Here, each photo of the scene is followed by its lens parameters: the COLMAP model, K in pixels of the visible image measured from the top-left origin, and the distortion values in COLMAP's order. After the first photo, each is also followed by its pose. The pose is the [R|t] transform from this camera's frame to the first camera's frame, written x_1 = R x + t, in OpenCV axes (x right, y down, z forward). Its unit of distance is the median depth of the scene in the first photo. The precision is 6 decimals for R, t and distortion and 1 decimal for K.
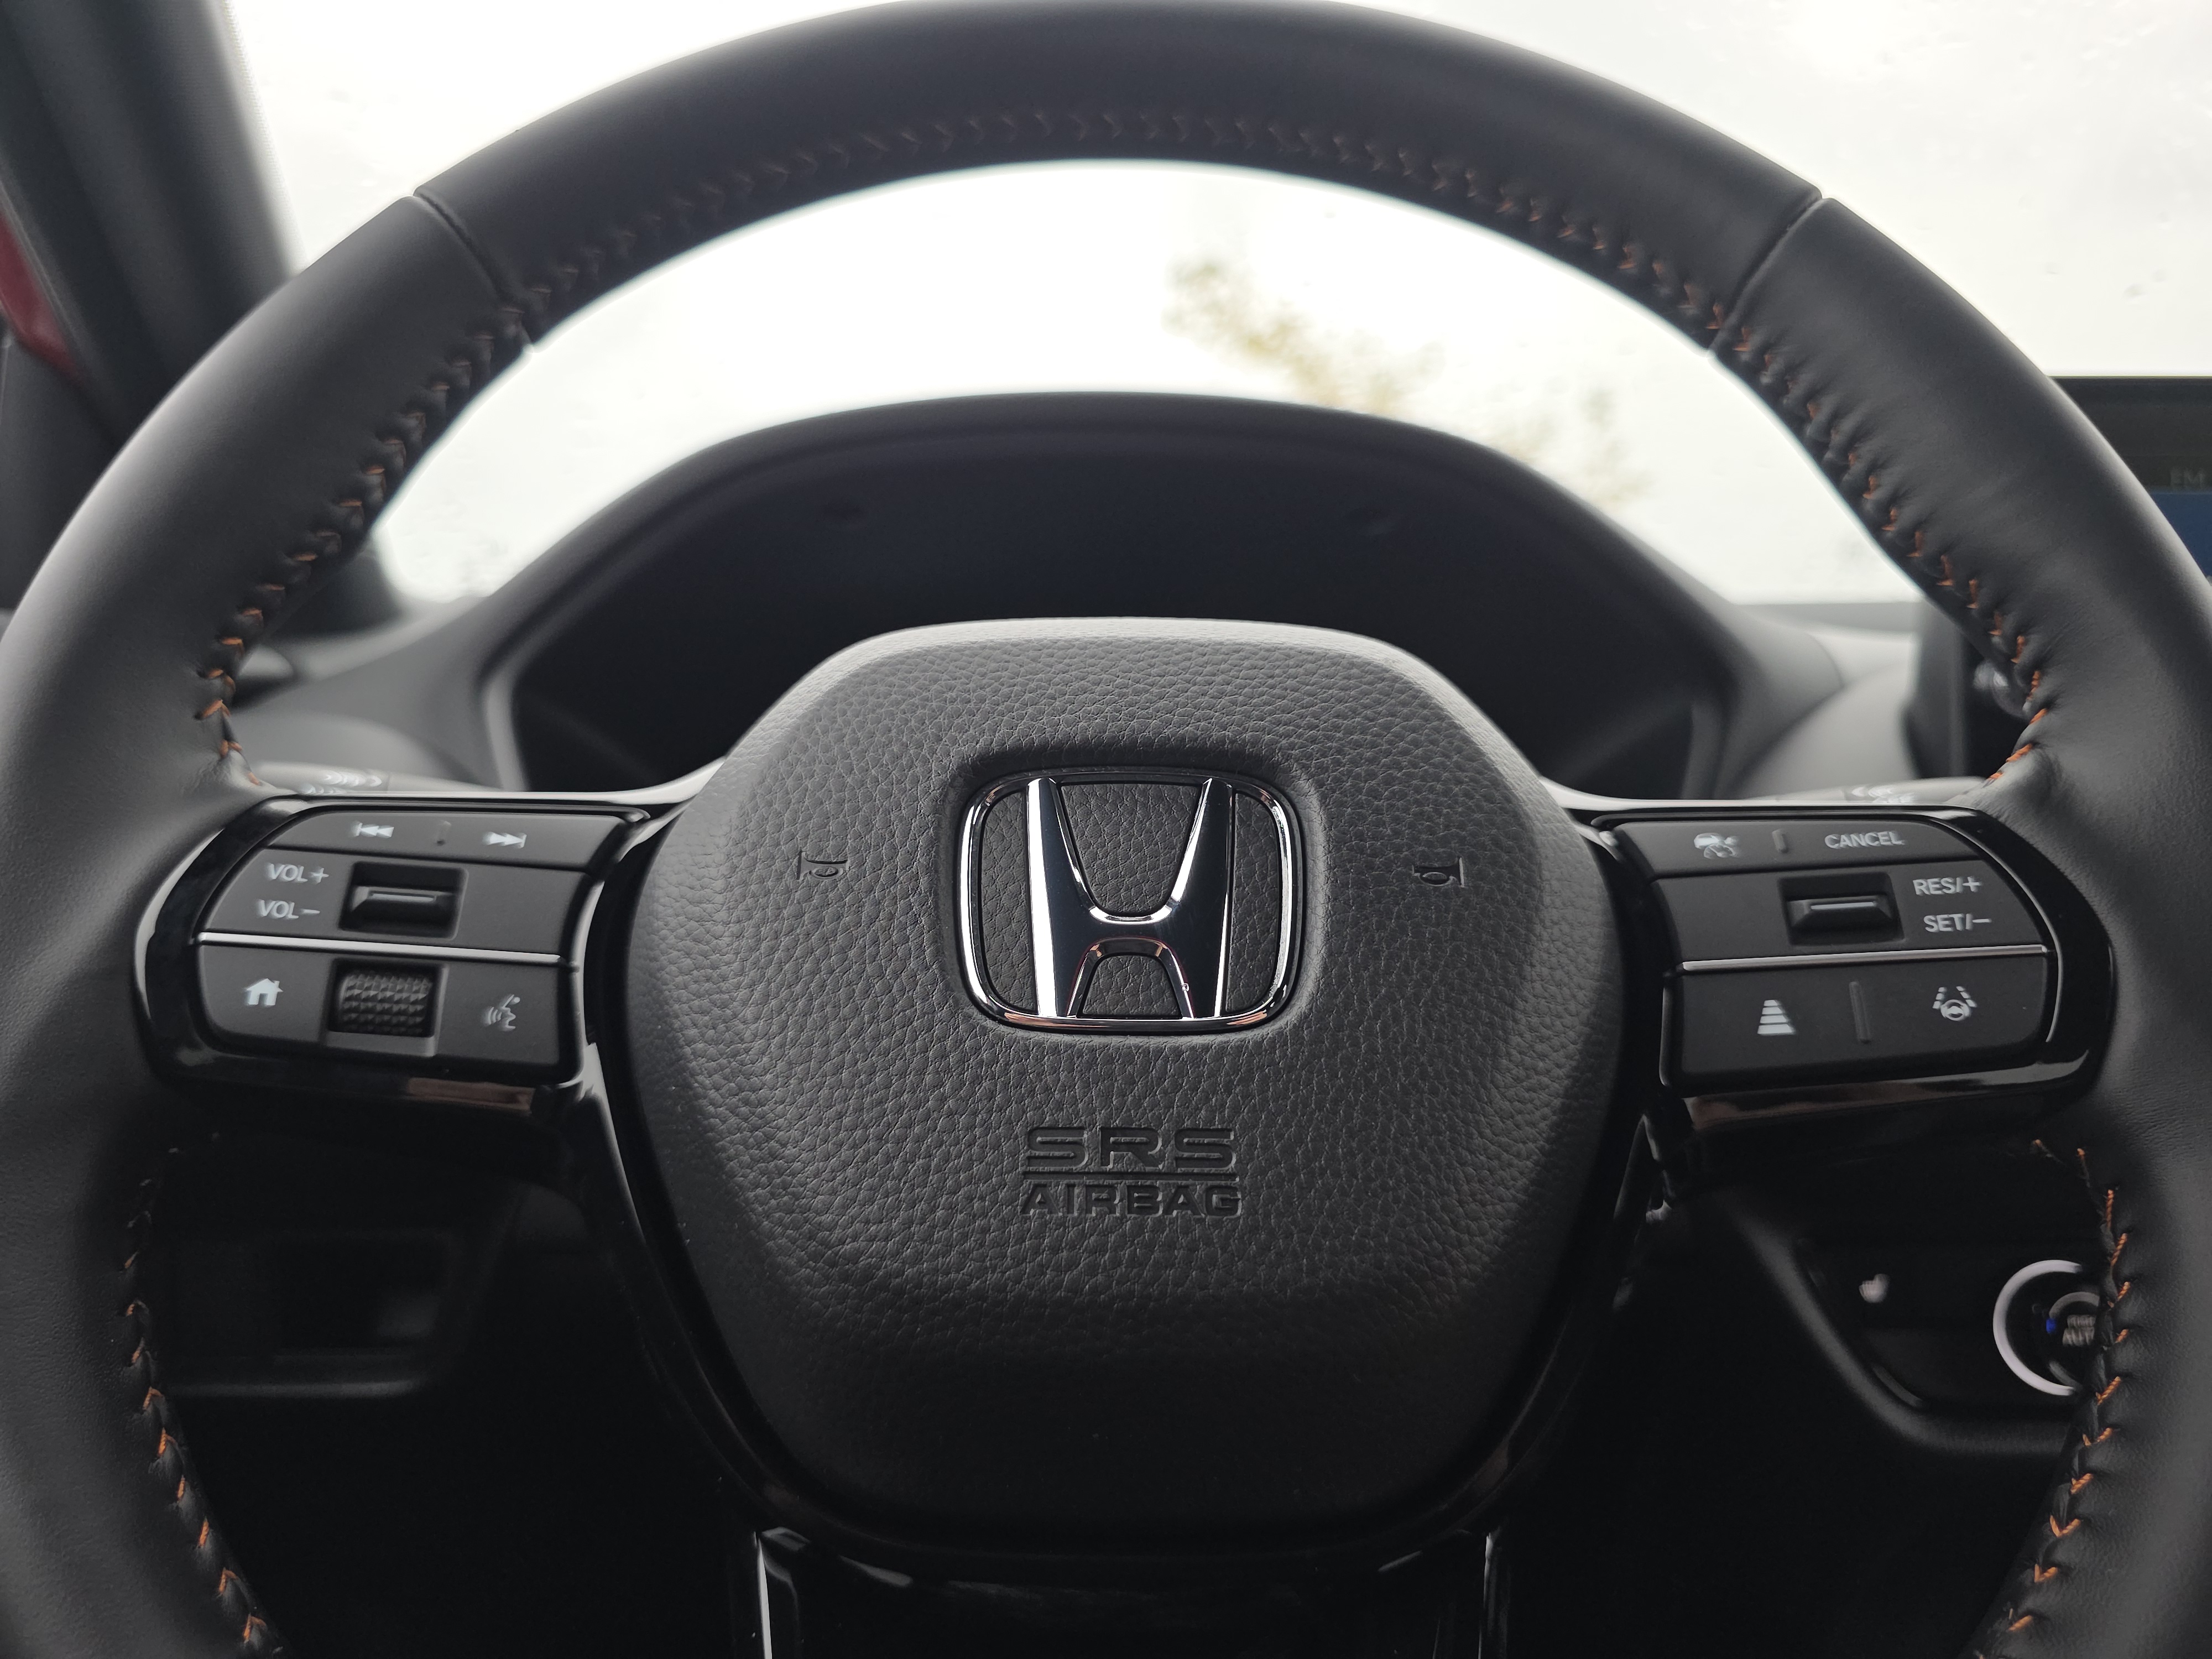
lens RADIAL K [[1499.9, 0, 1106.0], [0, 1499.9, 829.5], [0, 0, 1]] dist [0.022879, -0.034325]
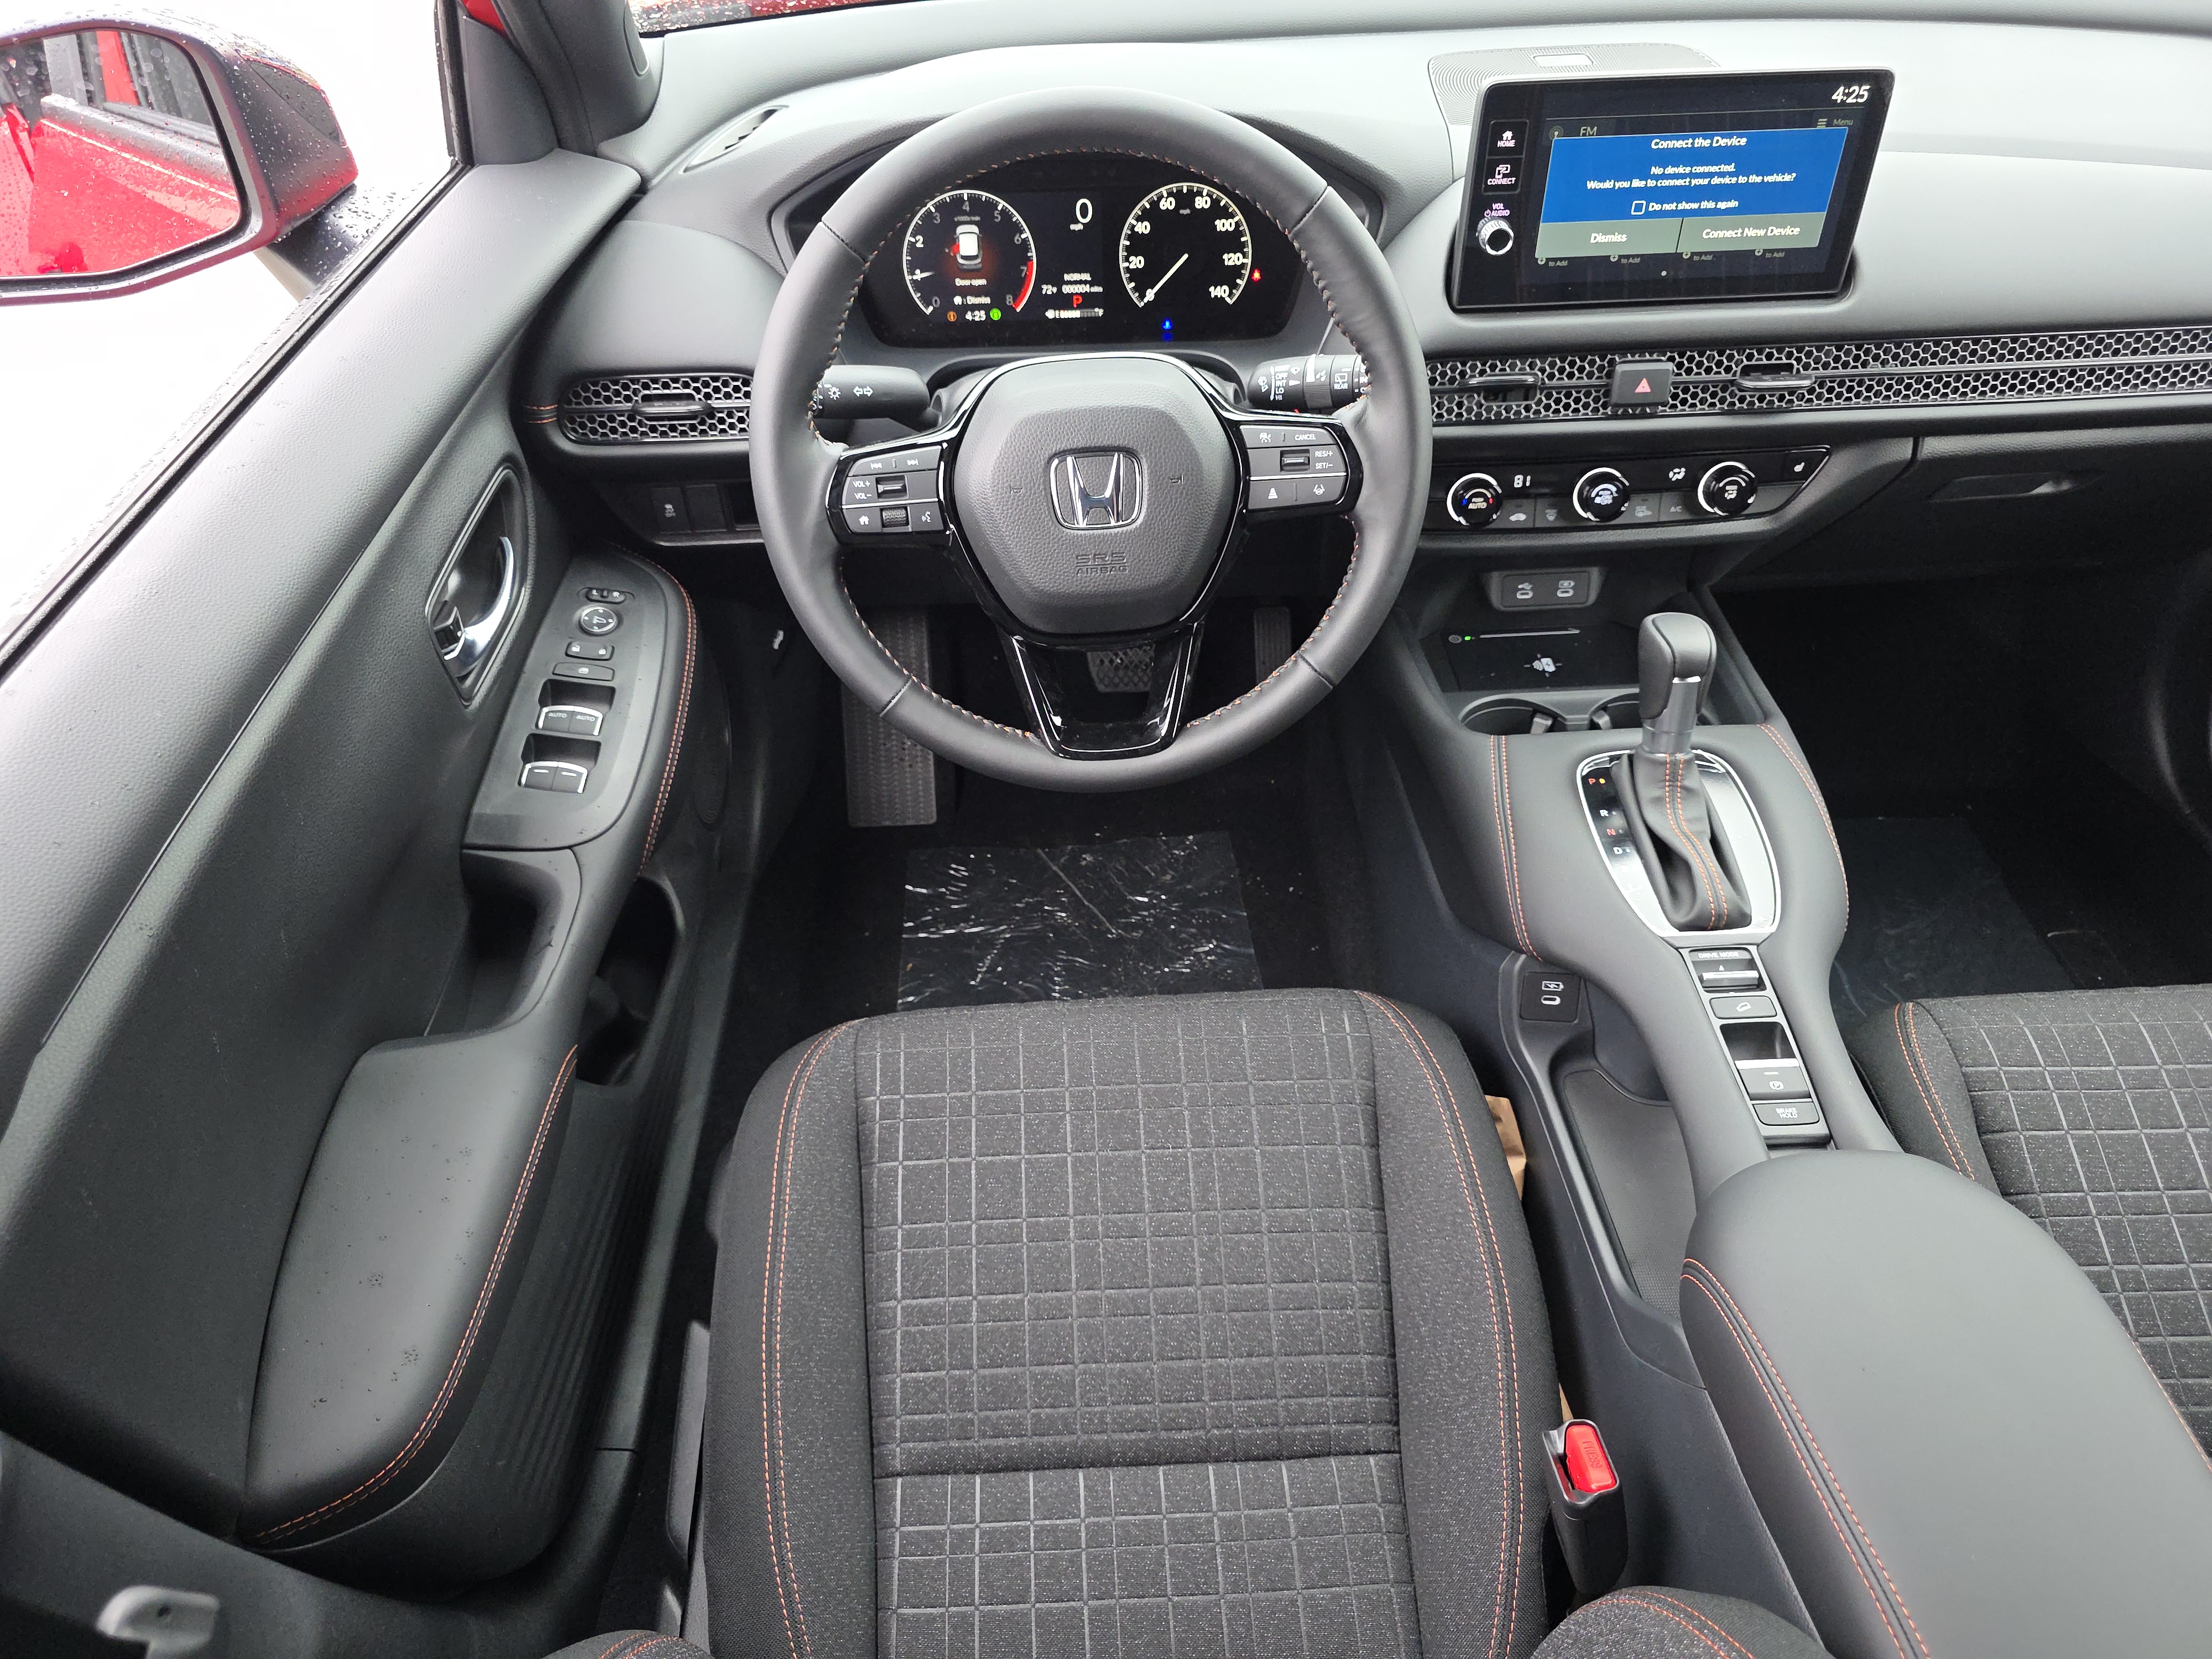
lens RADIAL K [[1493.8, 0, 1103.8], [0, 1493.8, 813.3], [0, 0, 1]] dist [0.017288, -0.035825]
pose [[0.997413, -0.070022, 0.016261, -0.077119], [0.045791, 0.793254, 0.607167, -1.476967], [-0.055414, -0.604851, 0.794408, -2.320773]]
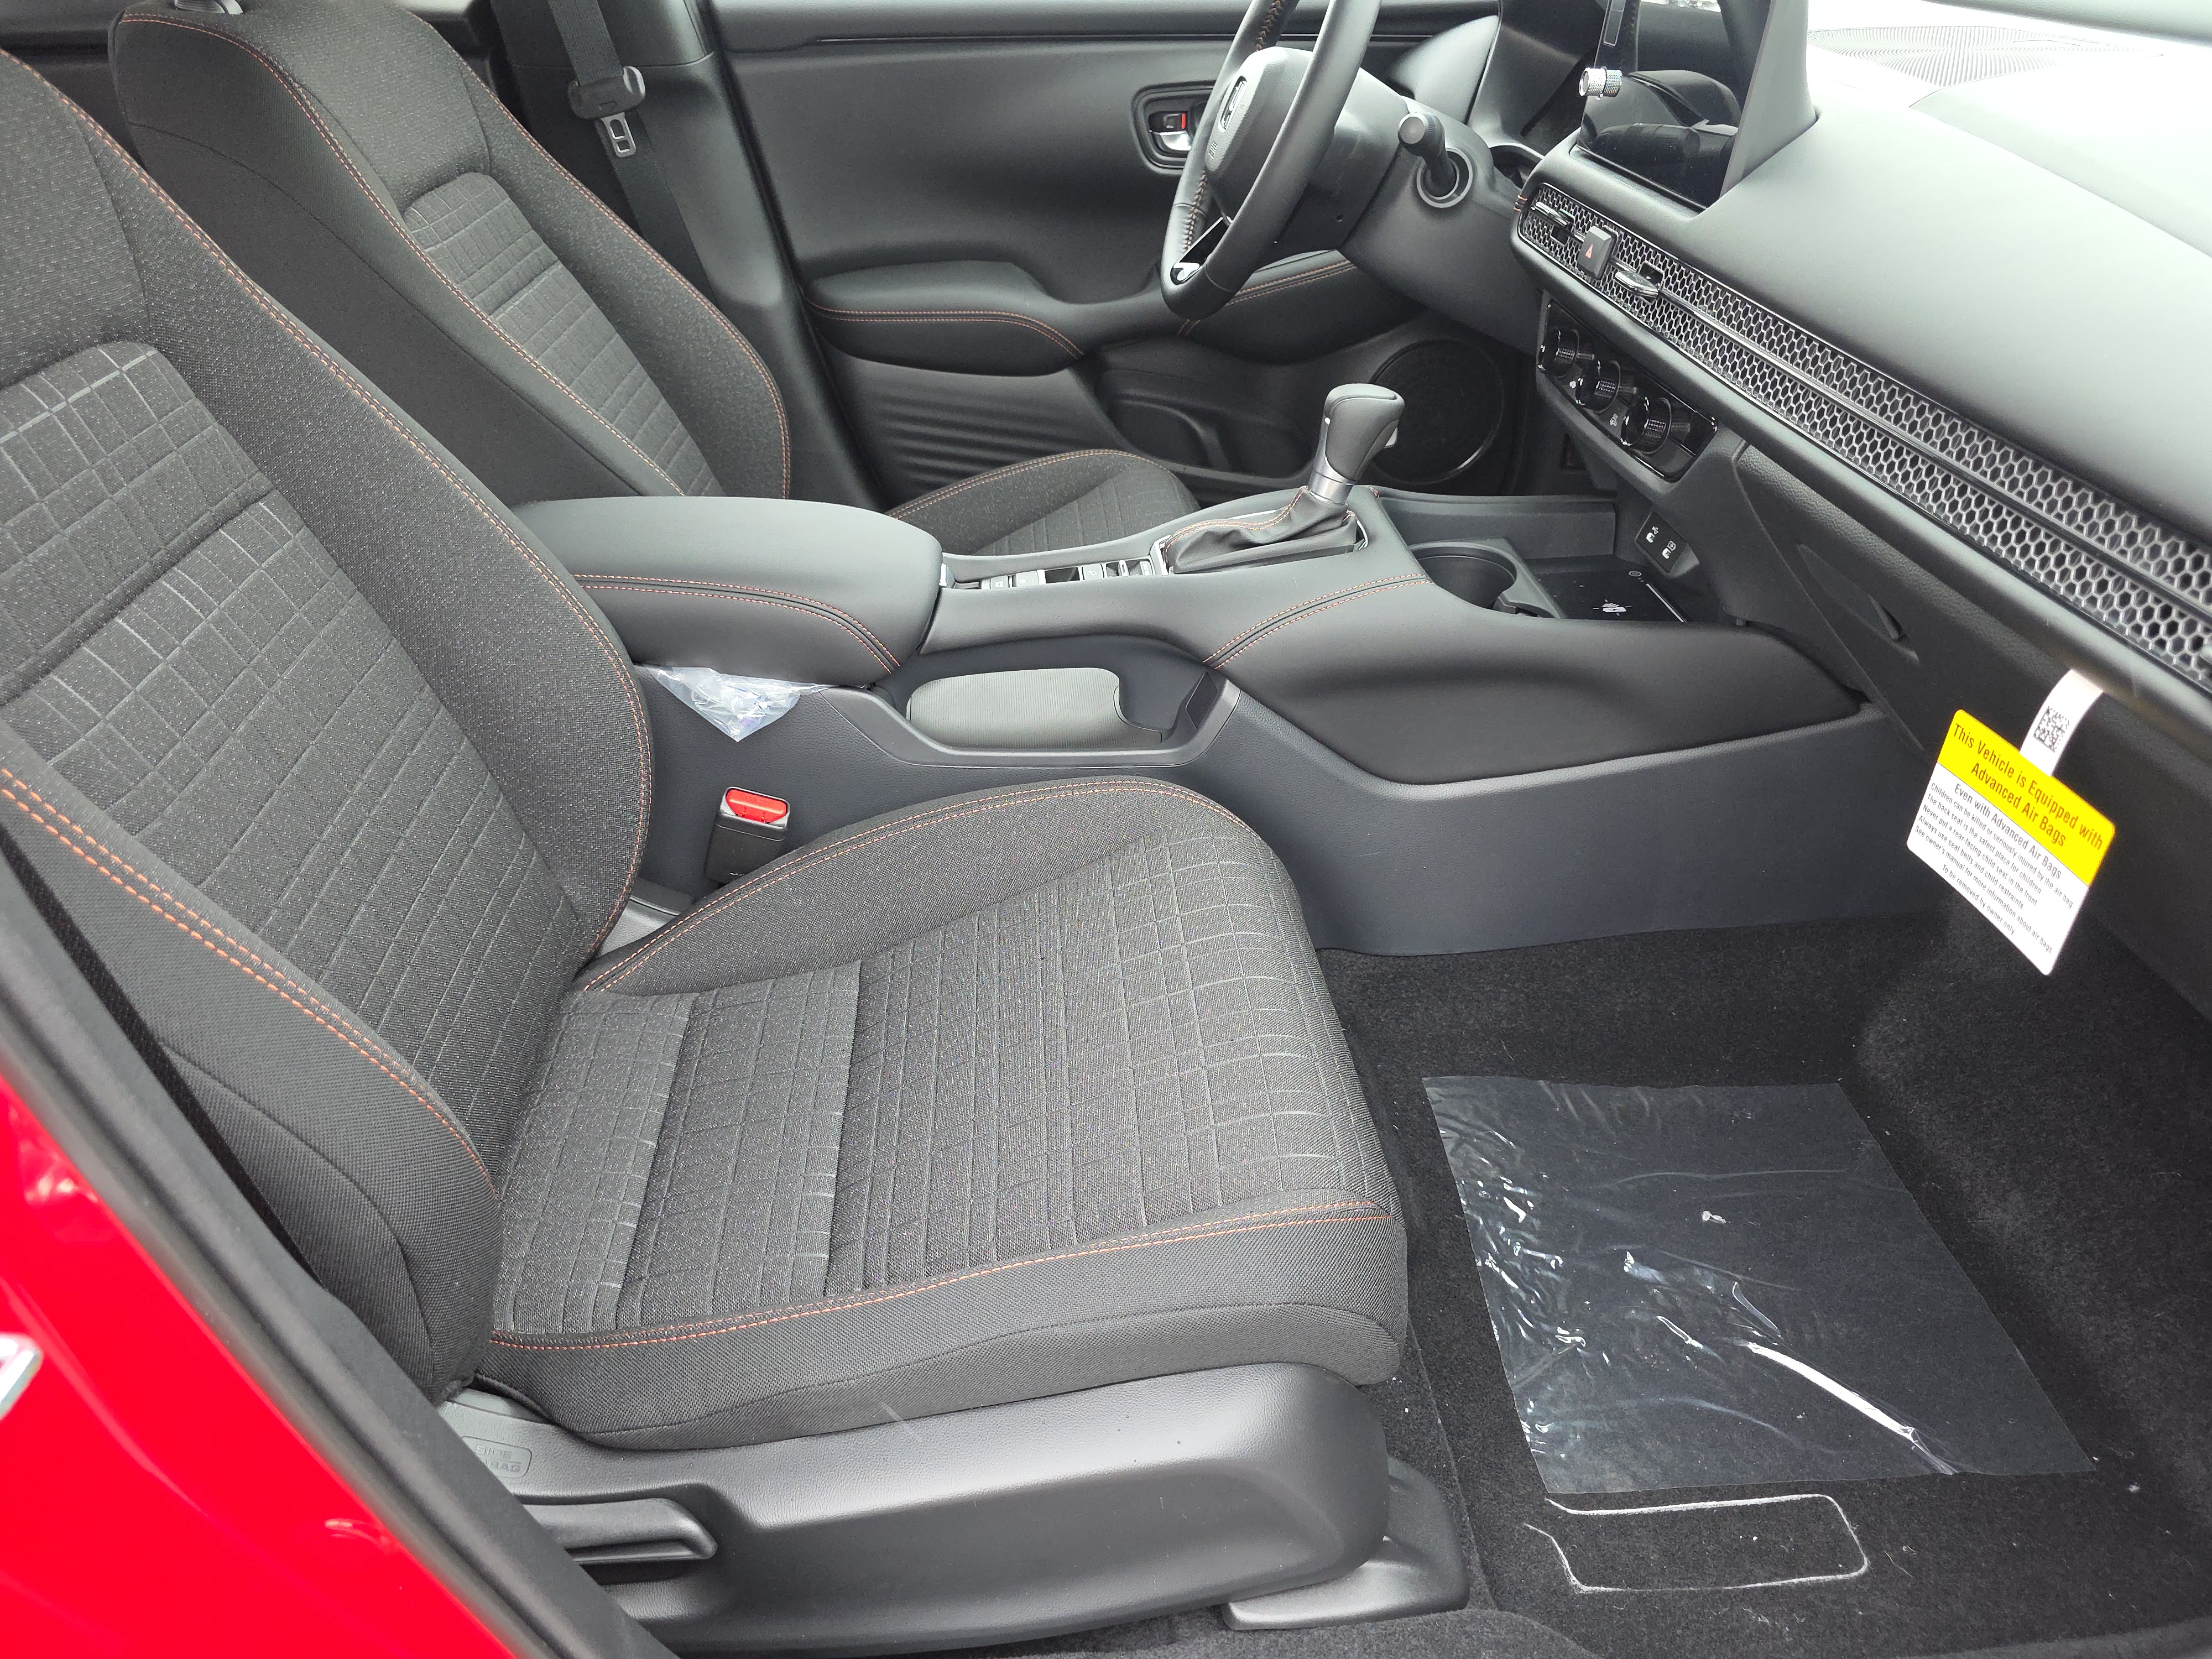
lens RADIAL K [[1499.9, 0, 1106.0], [0, 1499.9, 829.5], [0, 0, 1]] dist [0.022879, -0.034325]
pose [[0.138902, 0.540995, -0.829476, 6.067594], [-0.105767, 0.840909, 0.530740, -0.554132], [0.984642, 0.014010, 0.174024, -0.437319]]
